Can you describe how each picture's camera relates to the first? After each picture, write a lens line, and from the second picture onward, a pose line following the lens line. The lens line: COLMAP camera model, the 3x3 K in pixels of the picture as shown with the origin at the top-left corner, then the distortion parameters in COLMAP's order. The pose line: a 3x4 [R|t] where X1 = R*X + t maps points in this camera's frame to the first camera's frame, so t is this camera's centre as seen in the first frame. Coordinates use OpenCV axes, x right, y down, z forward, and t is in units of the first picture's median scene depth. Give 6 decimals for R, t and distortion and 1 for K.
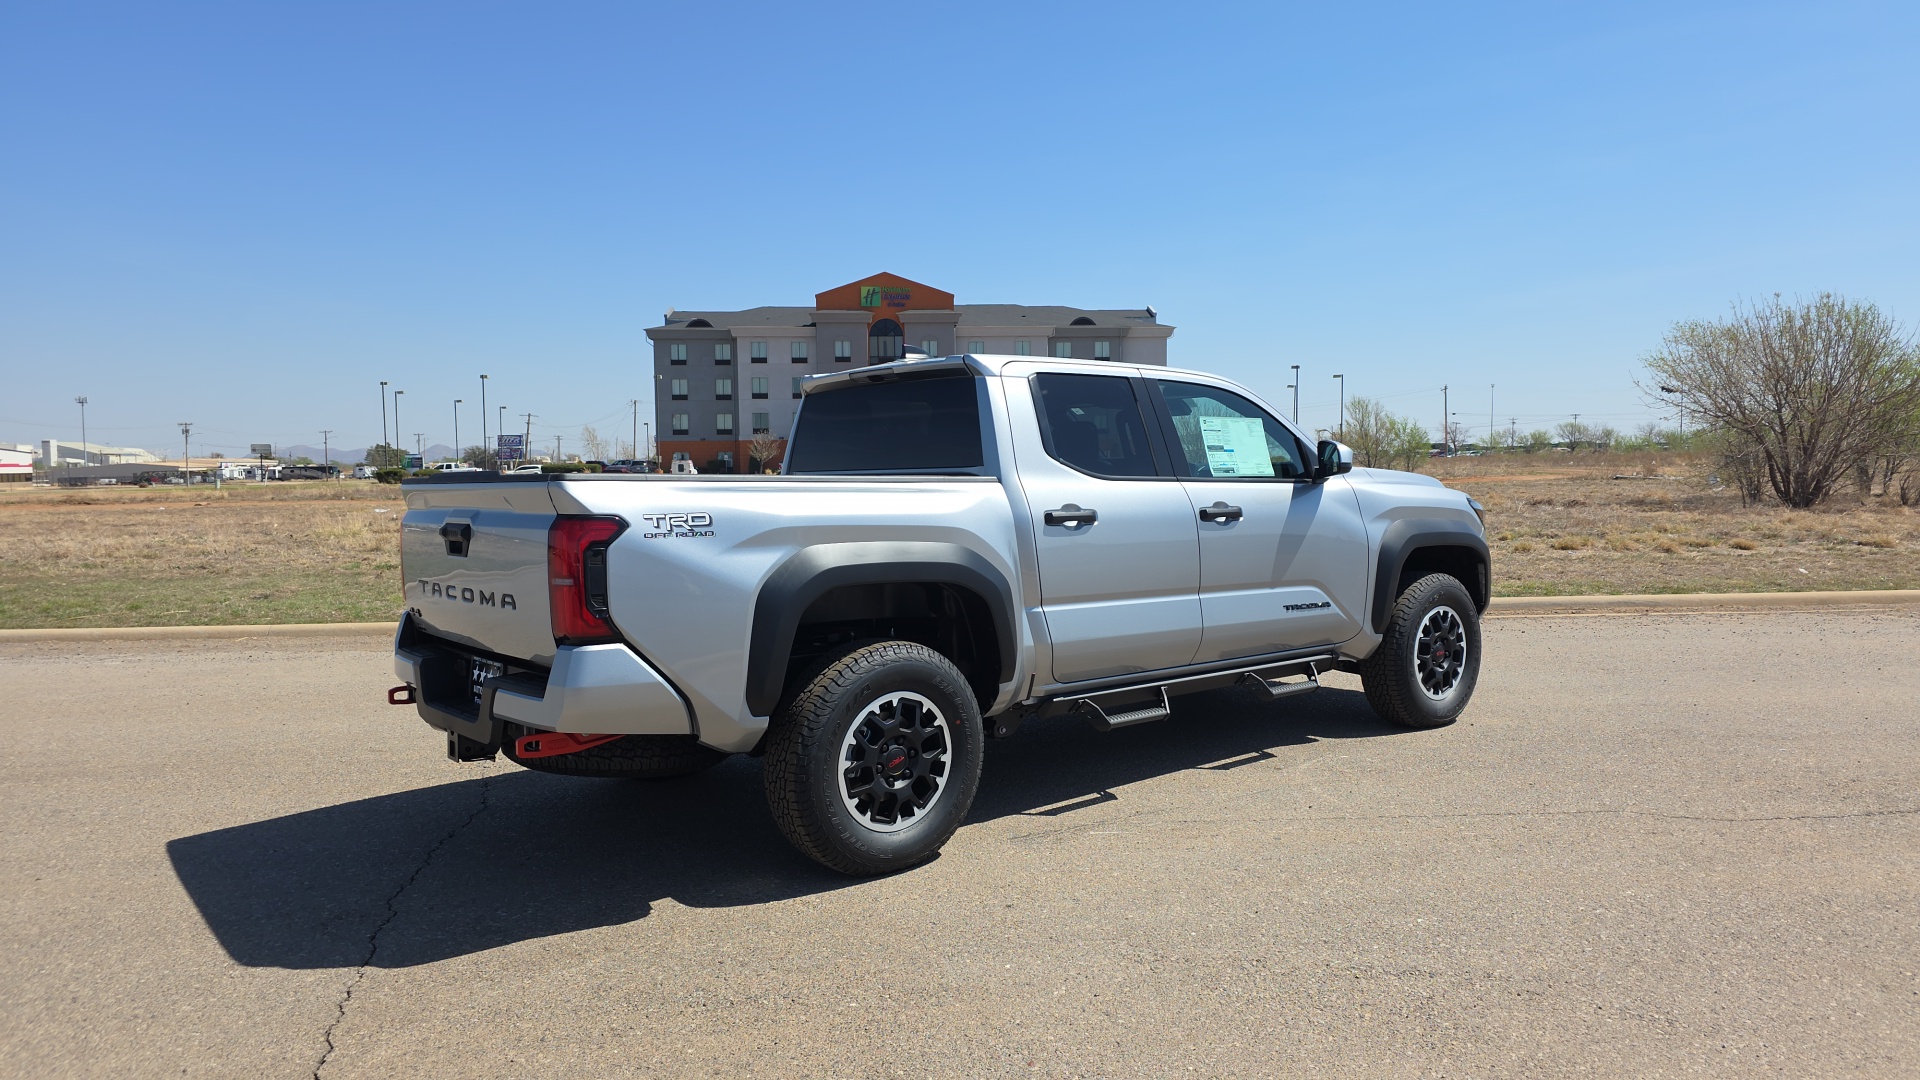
lens RADIAL K [[1338.4, 0, 960.0], [0, 1338.4, 540.0], [0, 0, 1]] dist [0.073570, -0.076604]
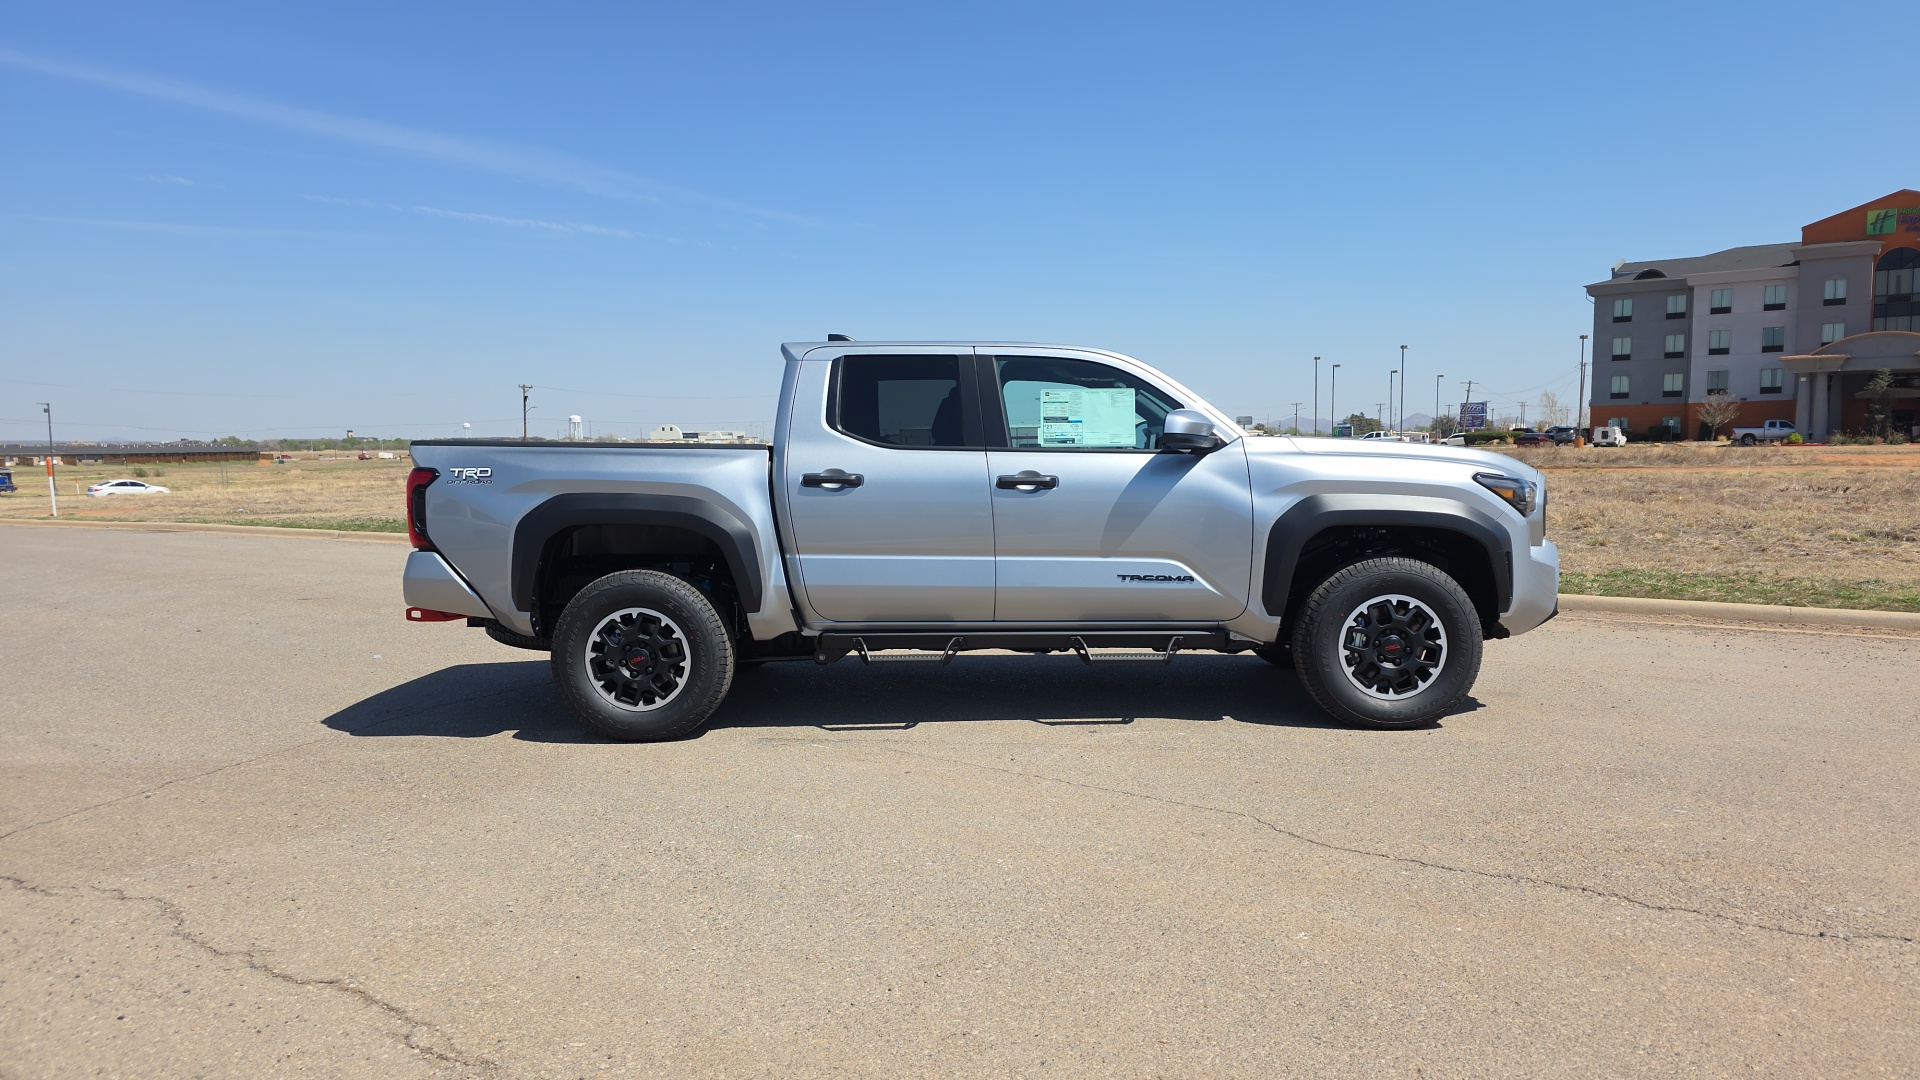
lens RADIAL K [[1353.7, 0, 1031.6], [0, 1353.7, 570.4], [0, 0, 1]] dist [0.081962, -0.081580]
pose [[0.739894, 0.064936, -0.669582, 0.132056], [-0.034565, 0.997685, 0.058561, -0.001827], [0.671835, -0.020185, 0.740426, 0.030521]]
